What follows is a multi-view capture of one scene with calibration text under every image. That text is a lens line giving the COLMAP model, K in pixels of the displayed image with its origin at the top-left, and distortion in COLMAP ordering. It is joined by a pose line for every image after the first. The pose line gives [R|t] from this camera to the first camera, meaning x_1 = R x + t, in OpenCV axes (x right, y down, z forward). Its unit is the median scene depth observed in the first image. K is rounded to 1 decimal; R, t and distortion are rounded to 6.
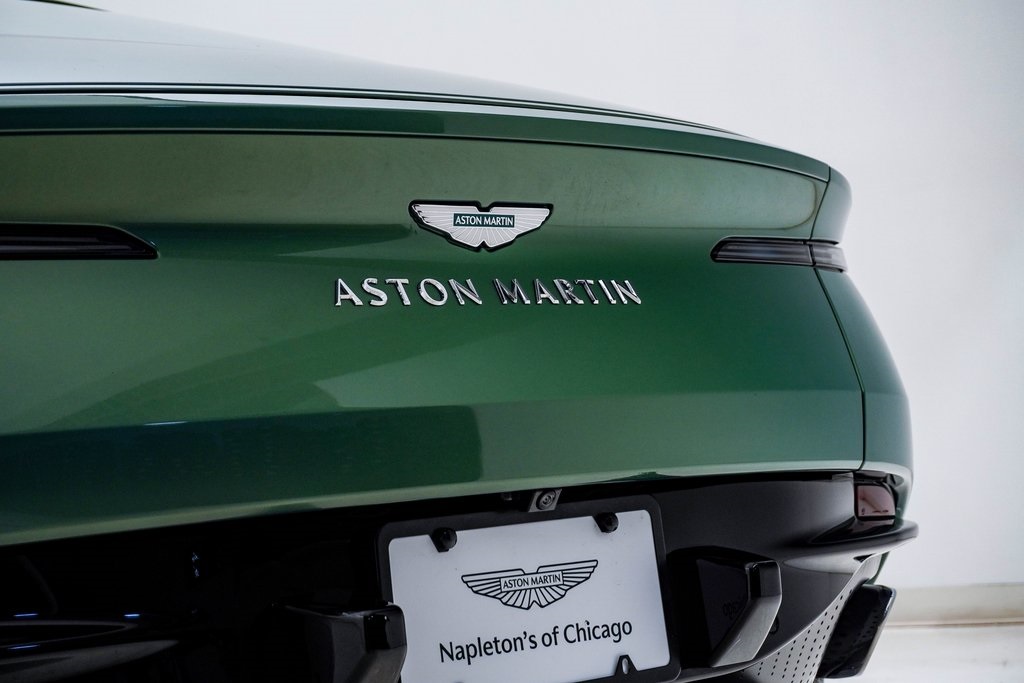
lens RADIAL K [[2154.7, 0, 512.0], [0, 2154.7, 341.5], [0, 0, 1]] dist [-0.004352, 0.083478]
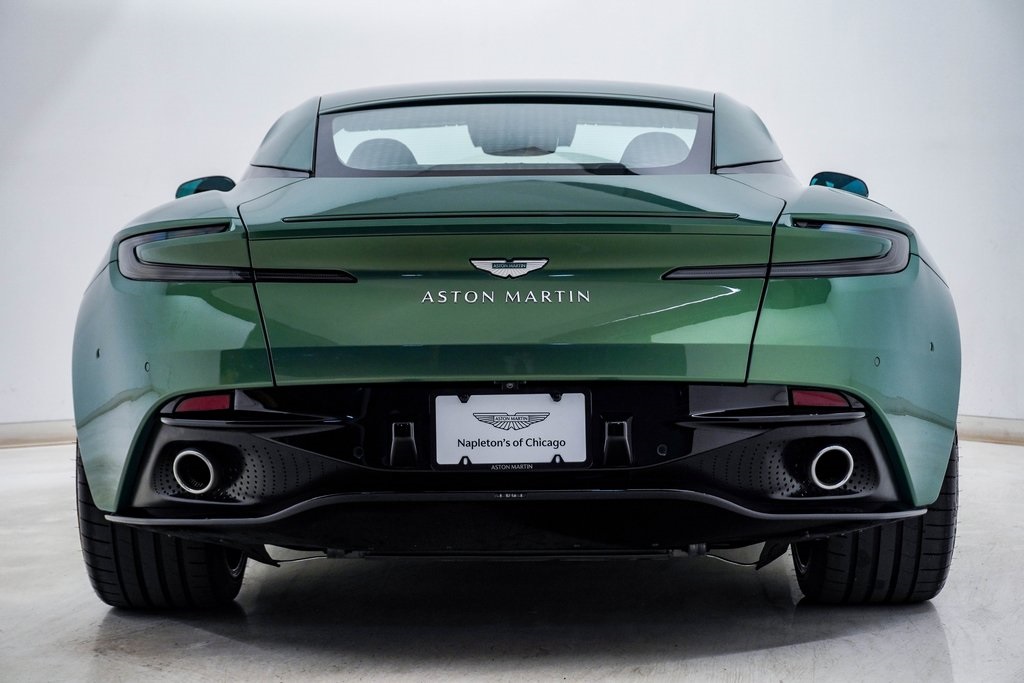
lens RADIAL K [[2154.7, 0, 512.0], [0, 2154.7, 341.5], [0, 0, 1]] dist [-0.004352, 0.083478]
pose [[0.755345, 0.074262, -0.651106, 1.542376], [-0.012592, 0.995020, 0.098879, -0.208280], [0.655206, -0.066489, 0.752518, -0.786423]]
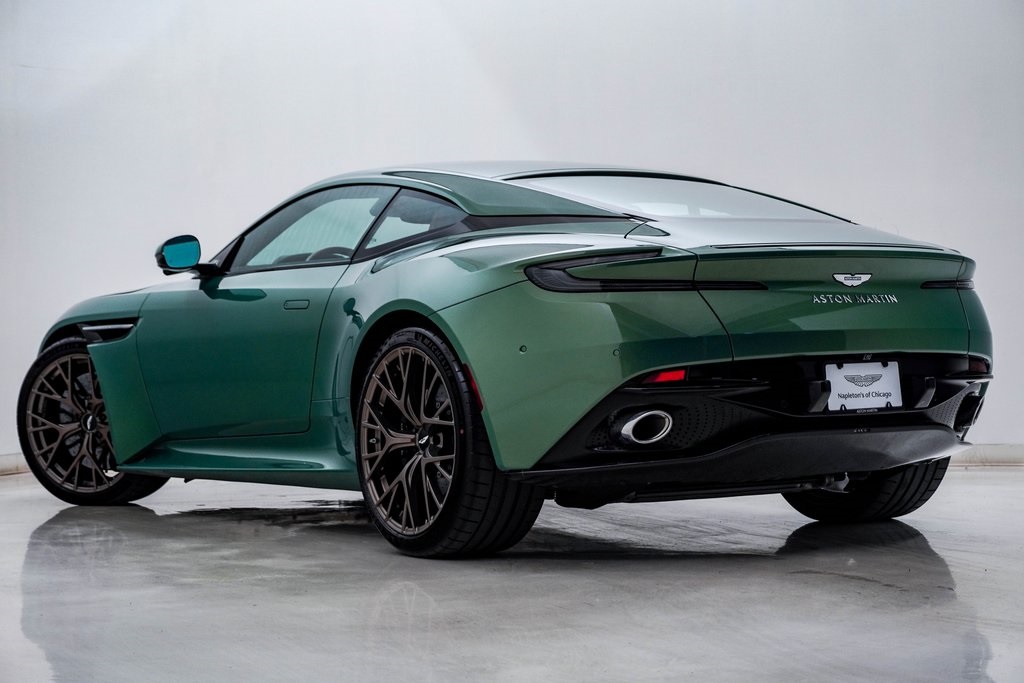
lens RADIAL K [[2154.7, 0, 512.0], [0, 2154.7, 341.5], [0, 0, 1]] dist [-0.004352, 0.083478]
pose [[0.989285, 0.029826, -0.142916, -0.058417], [-0.025011, 0.999061, 0.035373, -0.064405], [0.143837, -0.031420, 0.989102, -2.630493]]
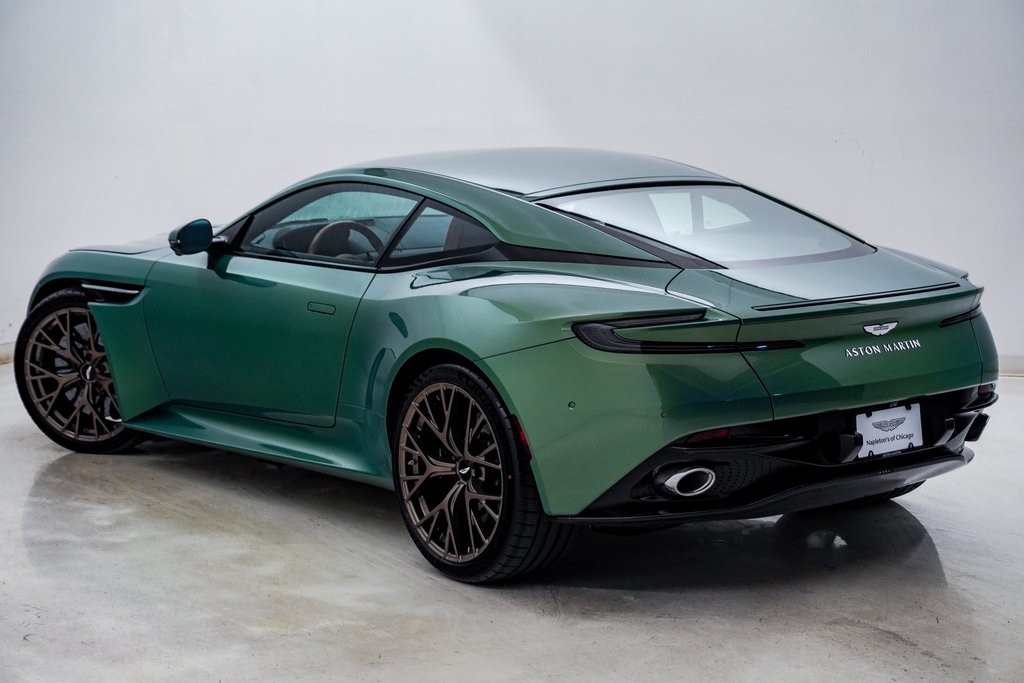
lens RADIAL K [[2154.7, 0, 512.0], [0, 2154.7, 341.5], [0, 0, 1]] dist [-0.004352, 0.083478]
pose [[0.996744, 0.042521, -0.068504, -0.396809], [-0.029971, 0.984151, 0.174779, -0.672736], [0.074850, -0.172157, 0.982222, -2.747762]]
